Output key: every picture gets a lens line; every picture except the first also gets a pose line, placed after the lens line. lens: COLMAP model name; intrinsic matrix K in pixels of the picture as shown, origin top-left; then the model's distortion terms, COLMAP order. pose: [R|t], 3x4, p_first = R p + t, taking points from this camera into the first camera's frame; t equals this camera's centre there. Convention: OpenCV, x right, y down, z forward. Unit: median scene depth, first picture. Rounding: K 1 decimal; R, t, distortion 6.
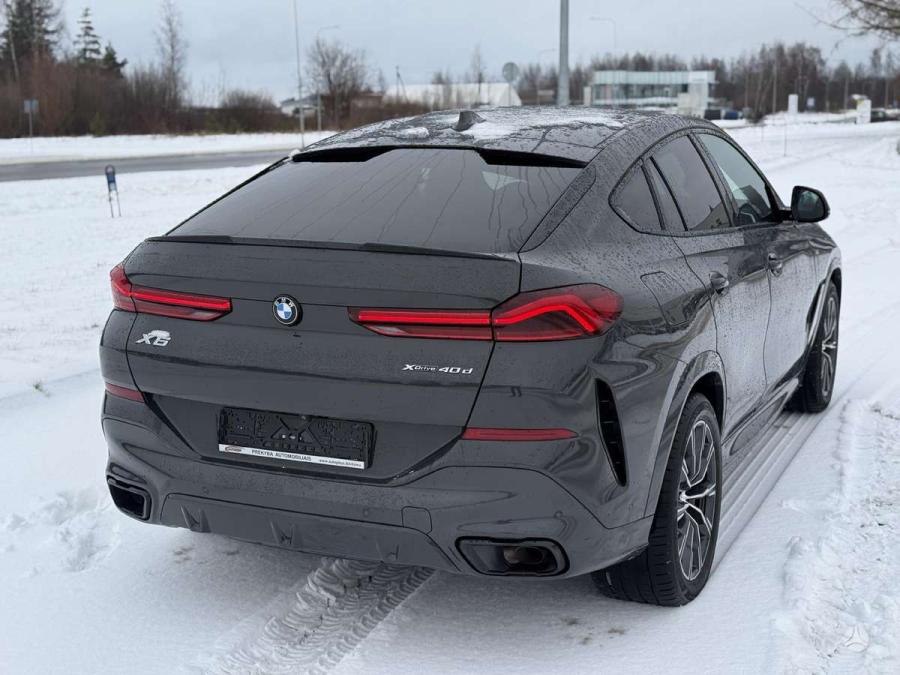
lens RADIAL K [[1251.0, 0, 464.6], [0, 1251.0, 333.6], [0, 0, 1]] dist [0.113179, 0.000000]
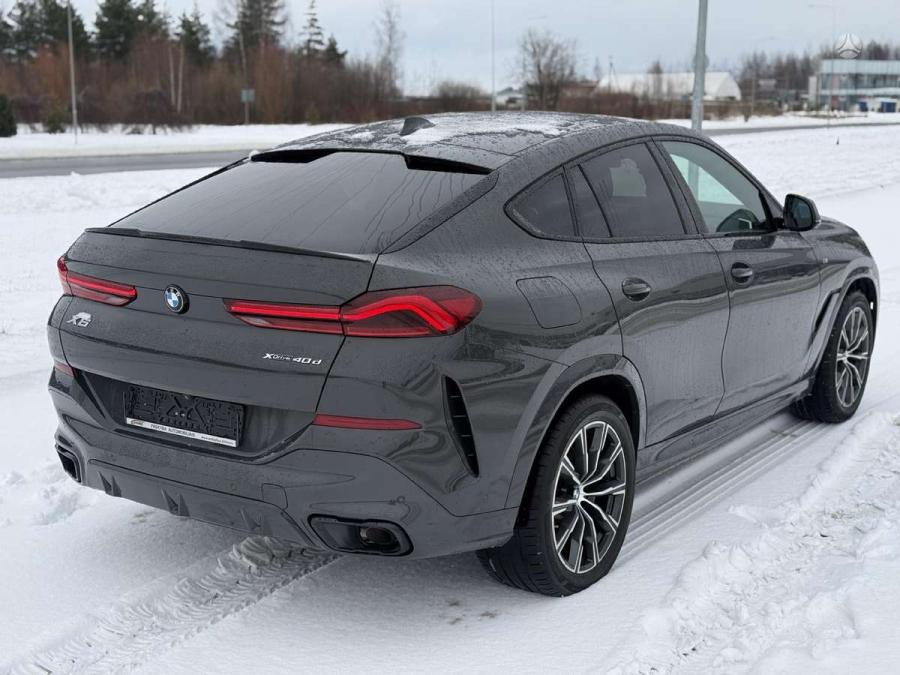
lens RADIAL K [[1251.0, 0, 454.3], [0, 1251.0, 345.1], [0, 0, 1]] dist [0.113179, 0.000000]
pose [[0.984055, 0.045534, -0.171938, 0.248802], [-0.042639, 0.998880, 0.020495, -0.009793], [0.172679, -0.012837, 0.984895, -0.038563]]
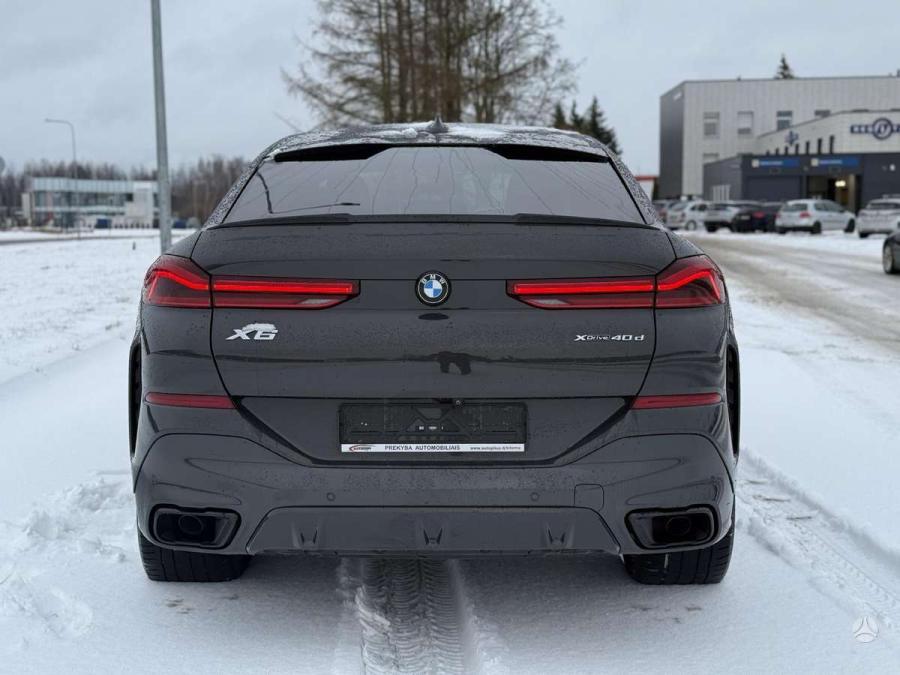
lens RADIAL K [[1251.0, 0, 452.2], [0, 1251.0, 330.1], [0, 0, 1]] dist [0.113179, 0.000000]
pose [[0.910550, -0.034505, 0.411956, -0.440907], [0.071054, 0.994744, -0.073731, 0.070388], [-0.407247, 0.096407, 0.908216, 0.129489]]
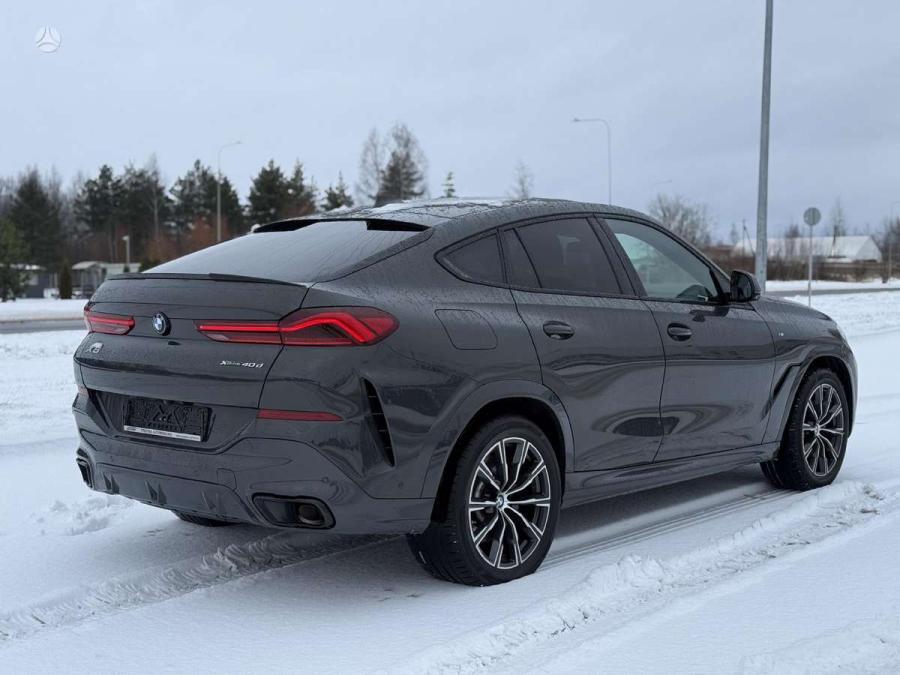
lens RADIAL K [[1251.0, 0, 451.4], [0, 1251.0, 339.2], [0, 0, 1]] dist [0.113179, 0.000000]
pose [[0.957974, 0.022959, -0.285936, 0.475648], [-0.056267, 0.992468, -0.108820, 0.111434], [0.281284, 0.120335, 0.952050, -0.184539]]
